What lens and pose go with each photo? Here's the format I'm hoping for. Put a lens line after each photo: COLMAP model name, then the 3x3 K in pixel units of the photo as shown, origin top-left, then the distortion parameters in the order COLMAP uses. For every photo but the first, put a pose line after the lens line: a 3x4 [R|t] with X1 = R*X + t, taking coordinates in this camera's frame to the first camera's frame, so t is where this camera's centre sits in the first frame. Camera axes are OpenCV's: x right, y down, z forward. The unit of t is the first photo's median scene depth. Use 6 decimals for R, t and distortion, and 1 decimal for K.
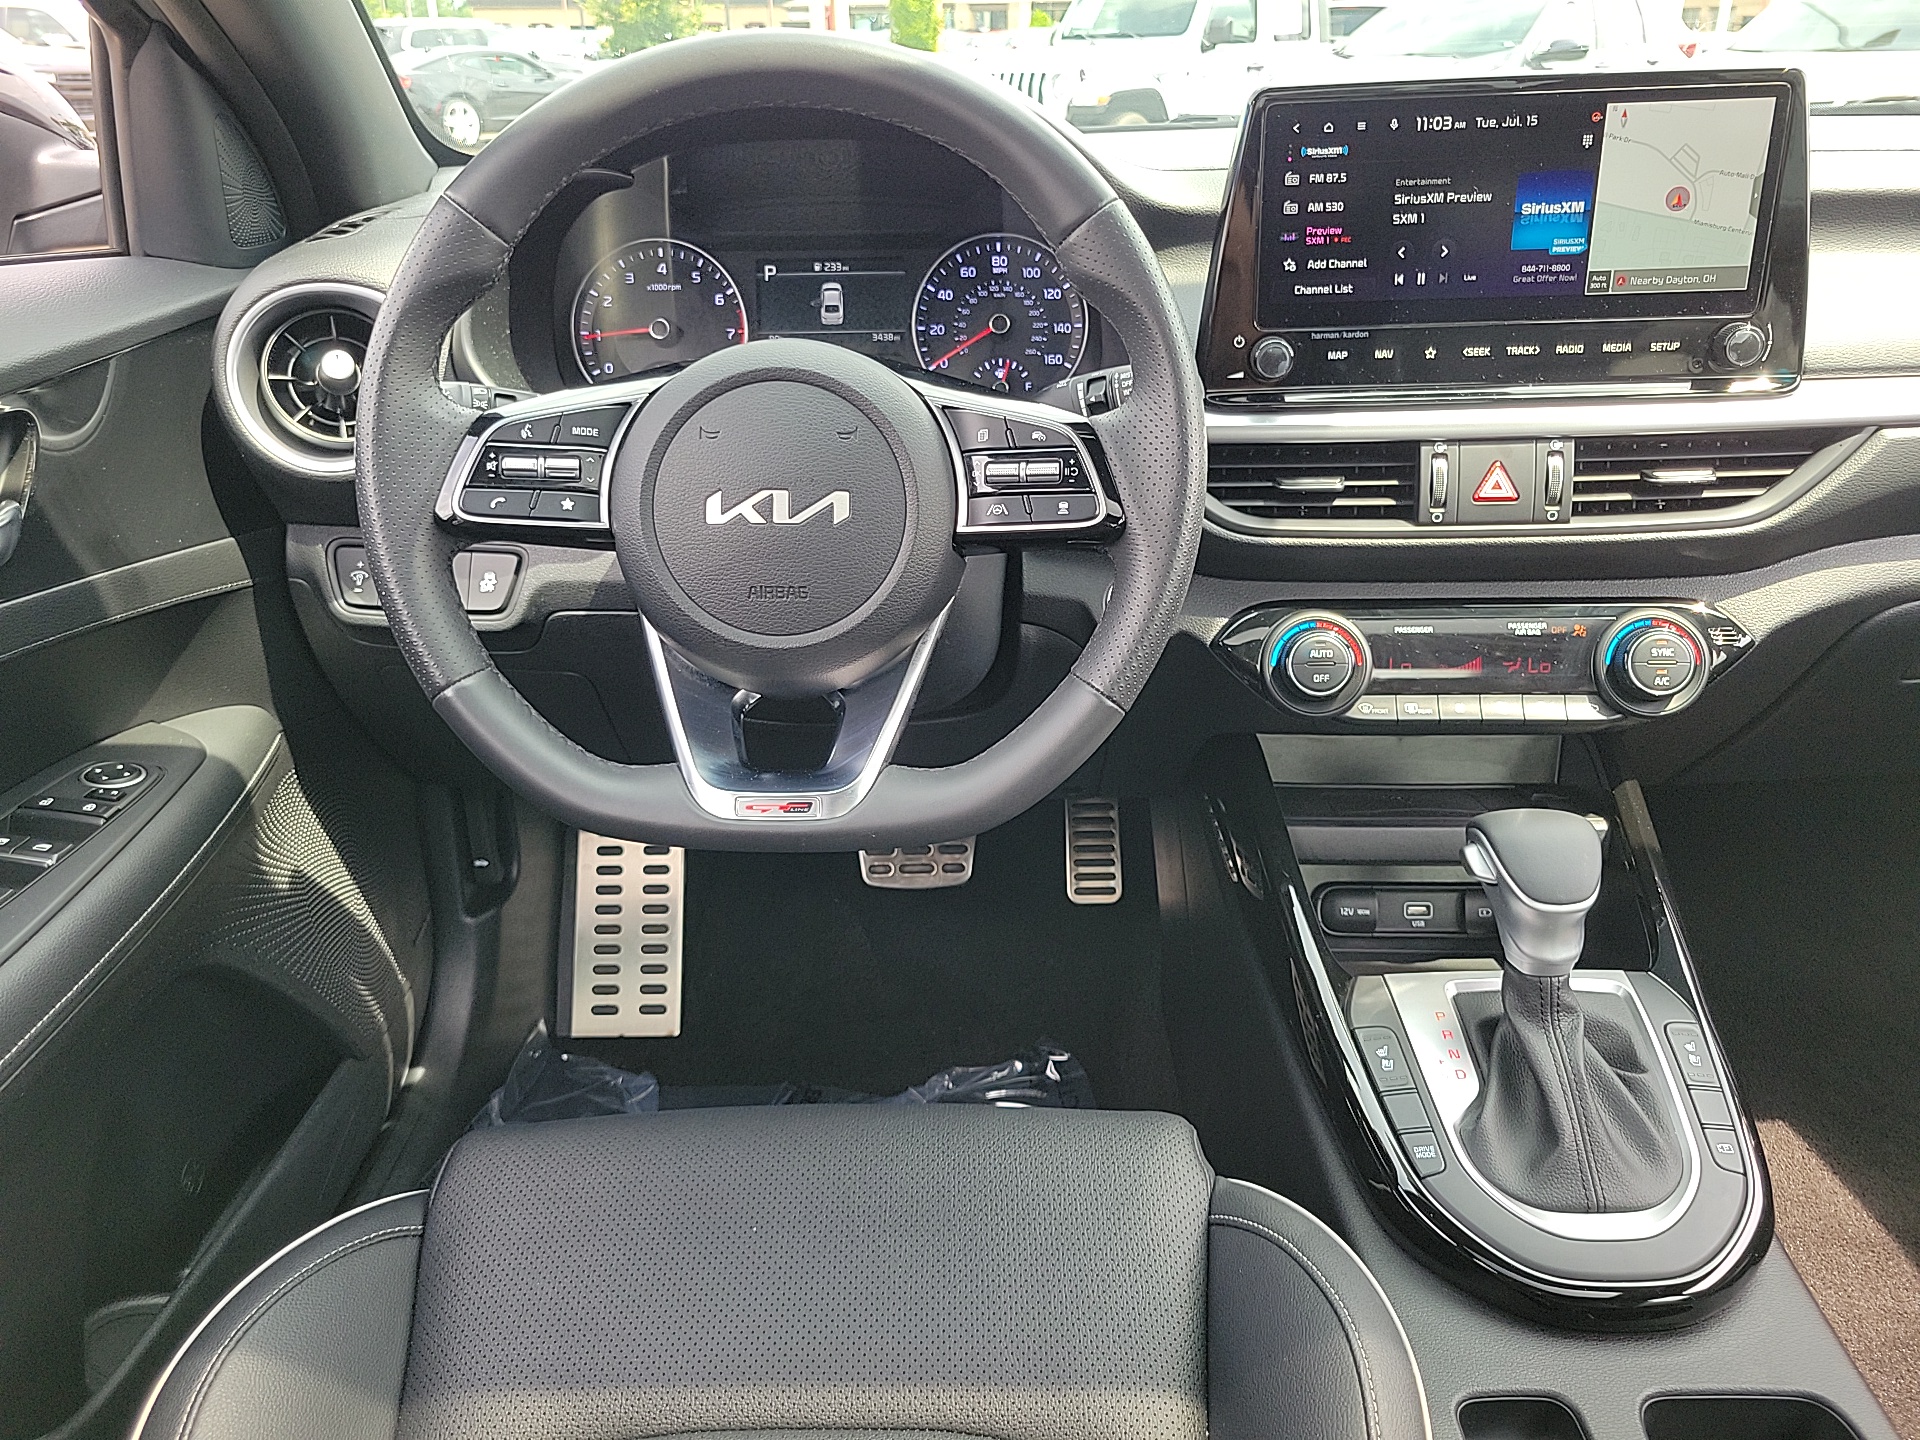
lens RADIAL K [[1459.0, 0, 959.0], [0, 1459.0, 726.4], [0, 0, 1]] dist [0.027747, -0.010544]
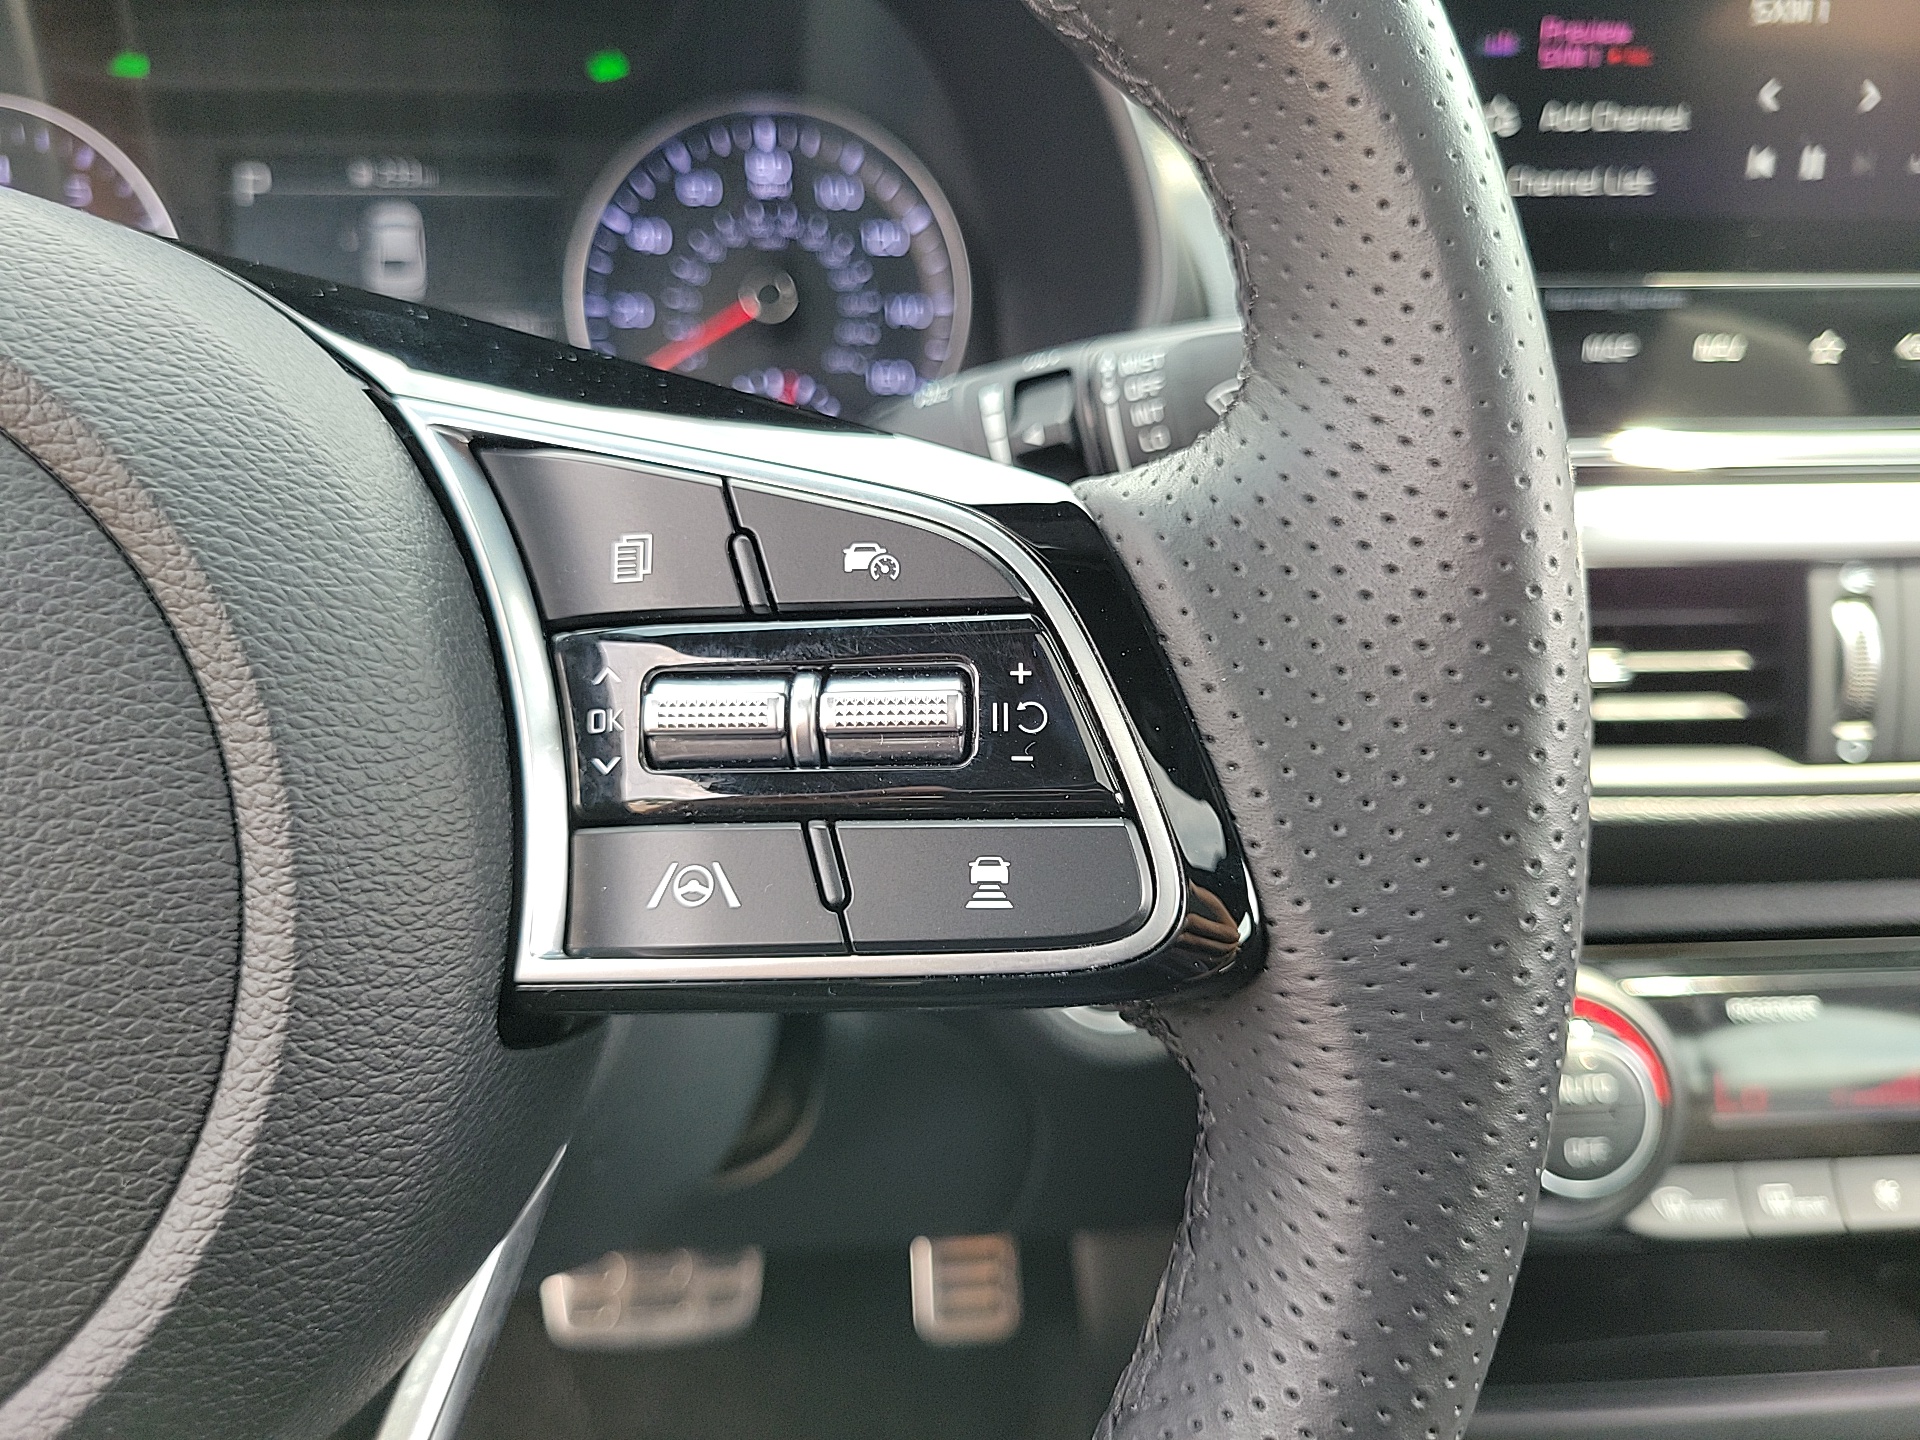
lens RADIAL K [[1534.6, 0, 946.0], [0, 1534.6, 719.0], [0, 0, 1]] dist [-0.017205, -0.007653]
pose [[0.993826, -0.013308, 0.110152, 0.031626], [0.021708, 0.996916, -0.075414, -0.125272], [-0.108809, 0.077340, 0.991050, 0.612921]]
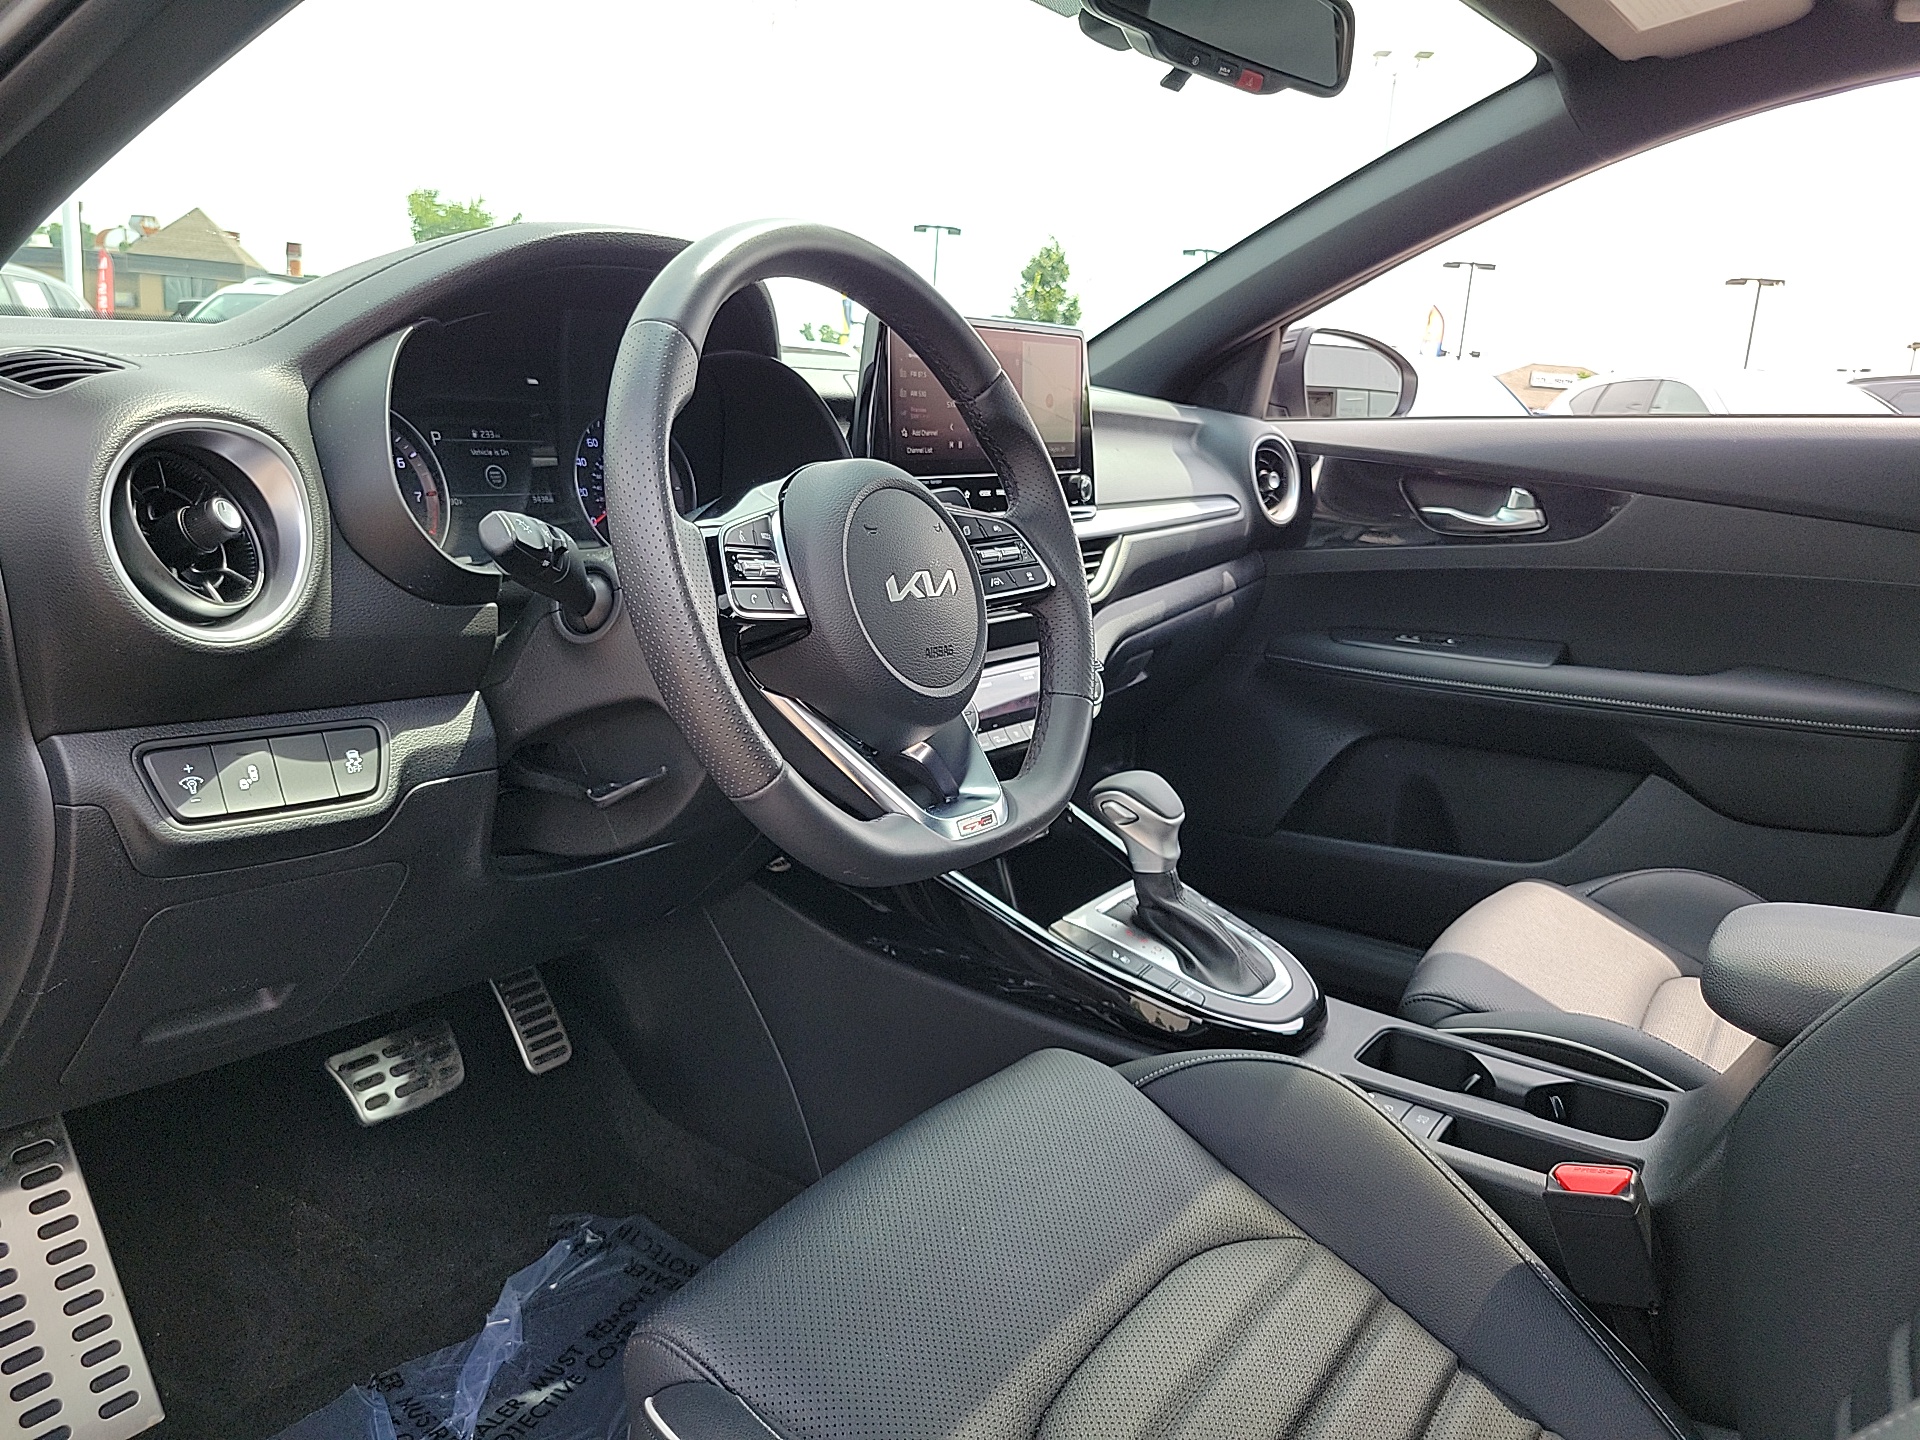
lens RADIAL K [[1453.0, 0, 955.2], [0, 1453.0, 714.7], [0, 0, 1]] dist [0.034769, -0.016237]
pose [[0.554430, -0.128134, 0.822307, -0.895525], [0.281011, 0.958868, -0.040055, 0.009785], [-0.783352, 0.253285, 0.567633, 0.243464]]
